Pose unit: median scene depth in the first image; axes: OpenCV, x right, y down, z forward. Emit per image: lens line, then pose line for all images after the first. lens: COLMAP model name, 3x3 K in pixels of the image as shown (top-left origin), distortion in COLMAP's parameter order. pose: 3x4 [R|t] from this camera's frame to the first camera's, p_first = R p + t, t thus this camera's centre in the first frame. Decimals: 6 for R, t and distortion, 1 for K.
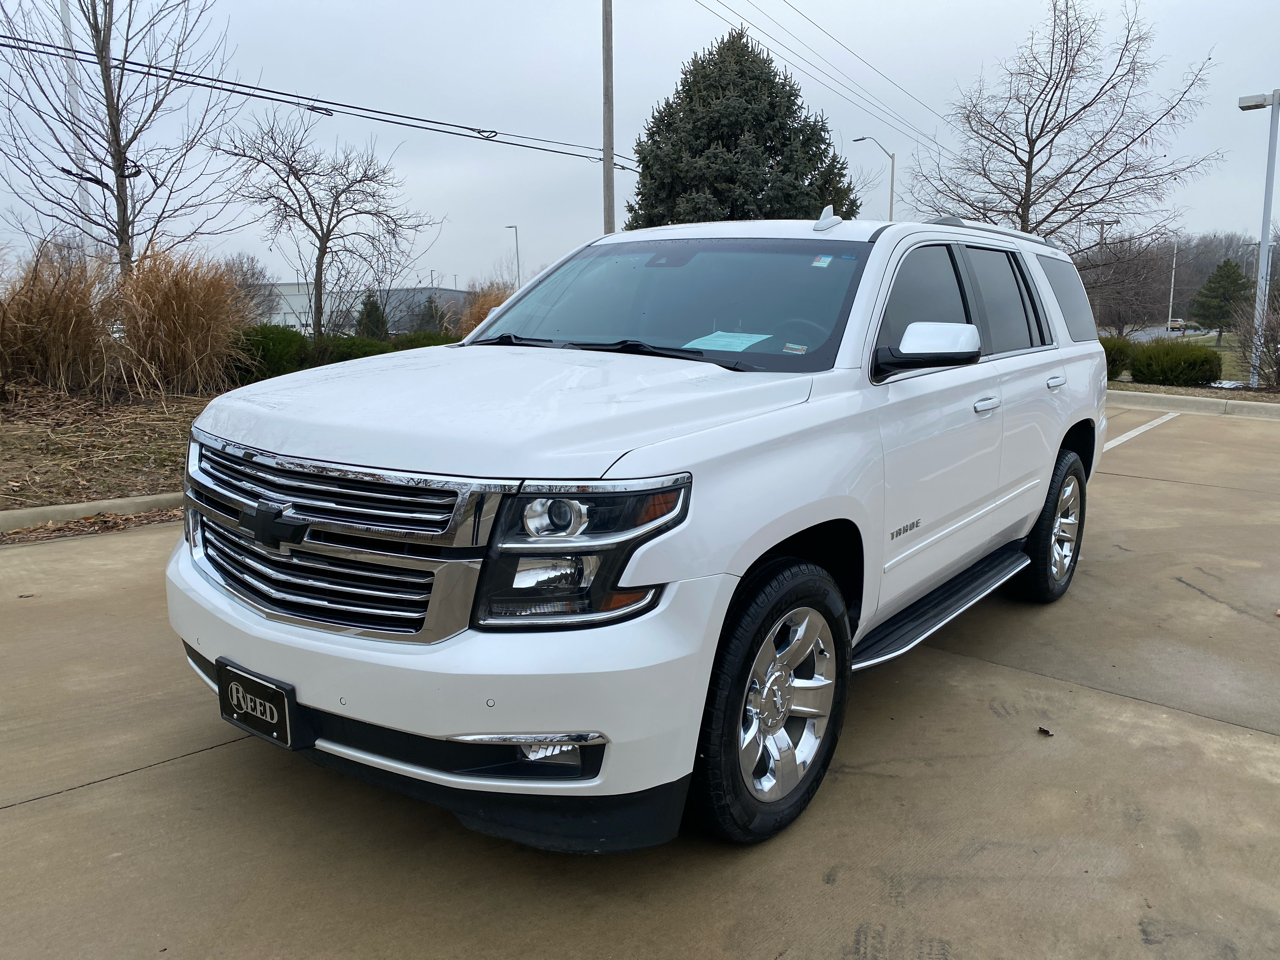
lens RADIAL K [[966.3, 0, 645.3], [0, 966.3, 480.4], [0, 0, 1]] dist [0.040455, -0.025573]
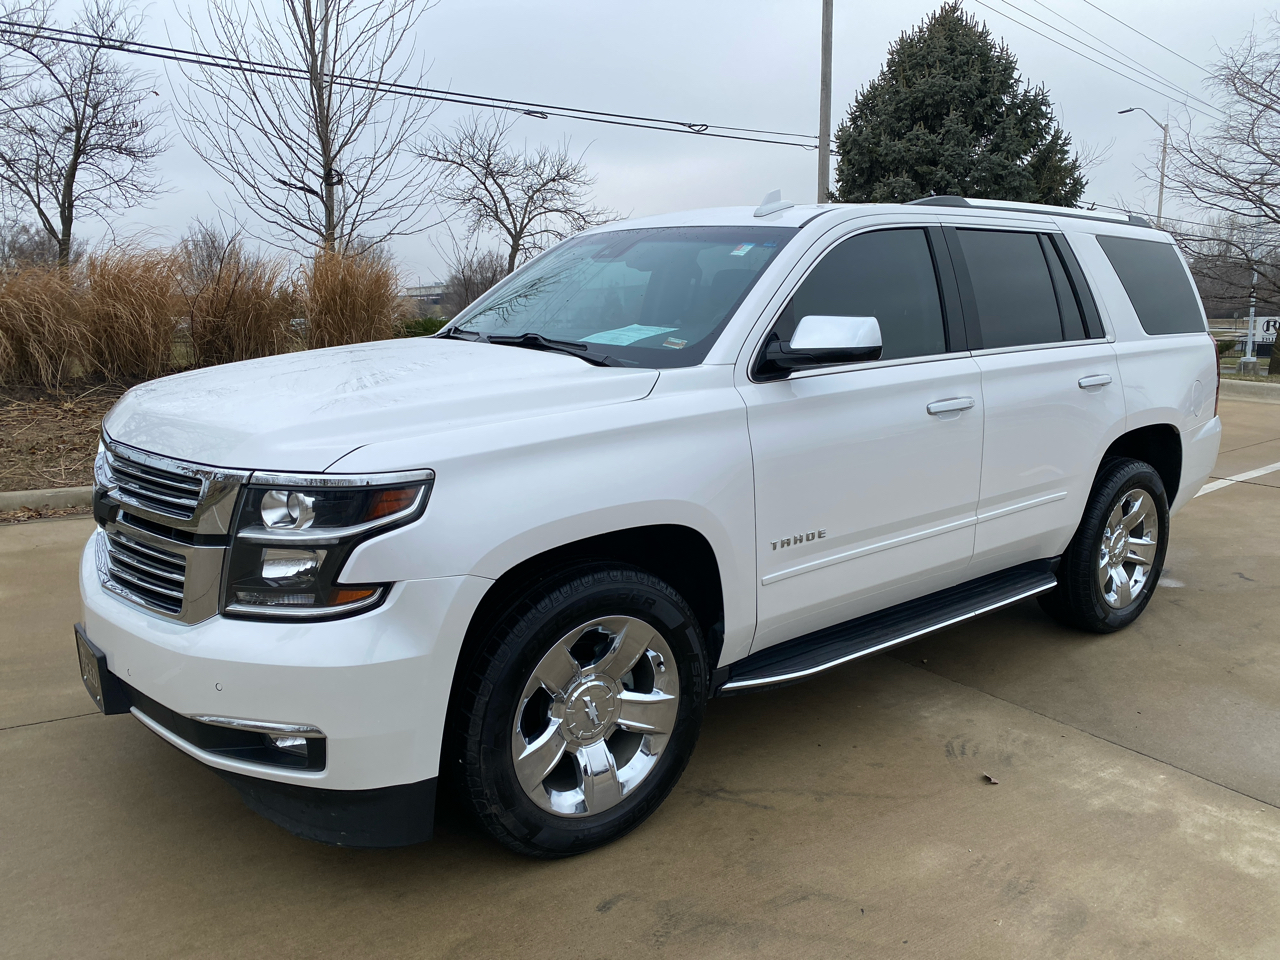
lens RADIAL K [[966.3, 0, 649.8], [0, 966.3, 470.1], [0, 0, 1]] dist [0.040455, -0.025573]
pose [[0.967877, 0.036770, -0.248720, 0.323624], [-0.037183, 0.999304, 0.003038, -0.012080], [0.248659, 0.006308, 0.968571, 0.069895]]
